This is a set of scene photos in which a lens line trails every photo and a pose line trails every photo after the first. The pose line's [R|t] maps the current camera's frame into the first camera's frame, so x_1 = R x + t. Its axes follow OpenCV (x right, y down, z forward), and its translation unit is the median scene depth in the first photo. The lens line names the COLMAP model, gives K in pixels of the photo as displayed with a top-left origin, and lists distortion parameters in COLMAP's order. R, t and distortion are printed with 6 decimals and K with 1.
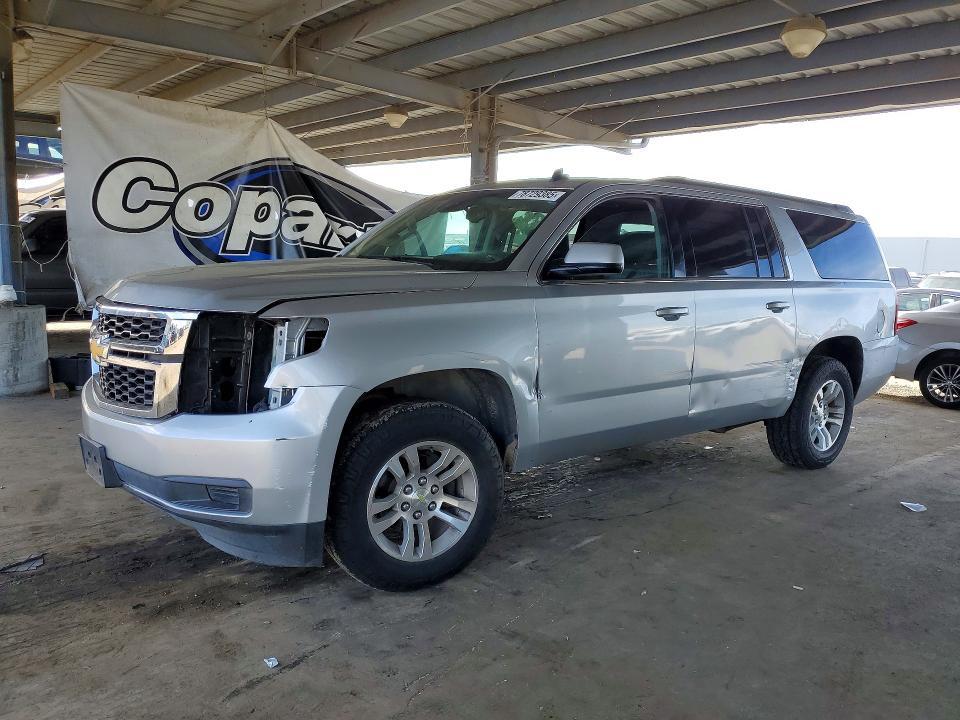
lens RADIAL K [[741.1, 0, 490.2], [0, 741.1, 360.6], [0, 0, 1]] dist [0.030290, 0.001194]
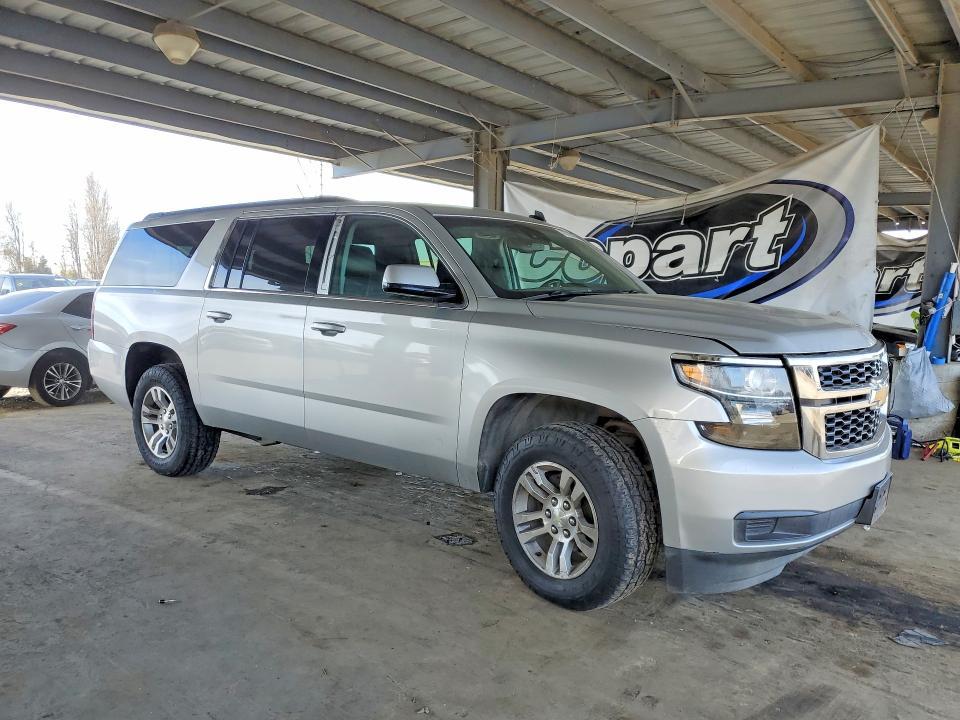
lens RADIAL K [[786.5, 0, 480.0], [0, 786.5, 360.0], [0, 0, 1]] dist [0.041818, 0.001065]
pose [[-0.196912, -0.149486, 0.968958, -0.880836], [0.118181, 0.977482, 0.174818, -0.192336], [-0.973272, 0.148936, -0.174812, 1.020680]]
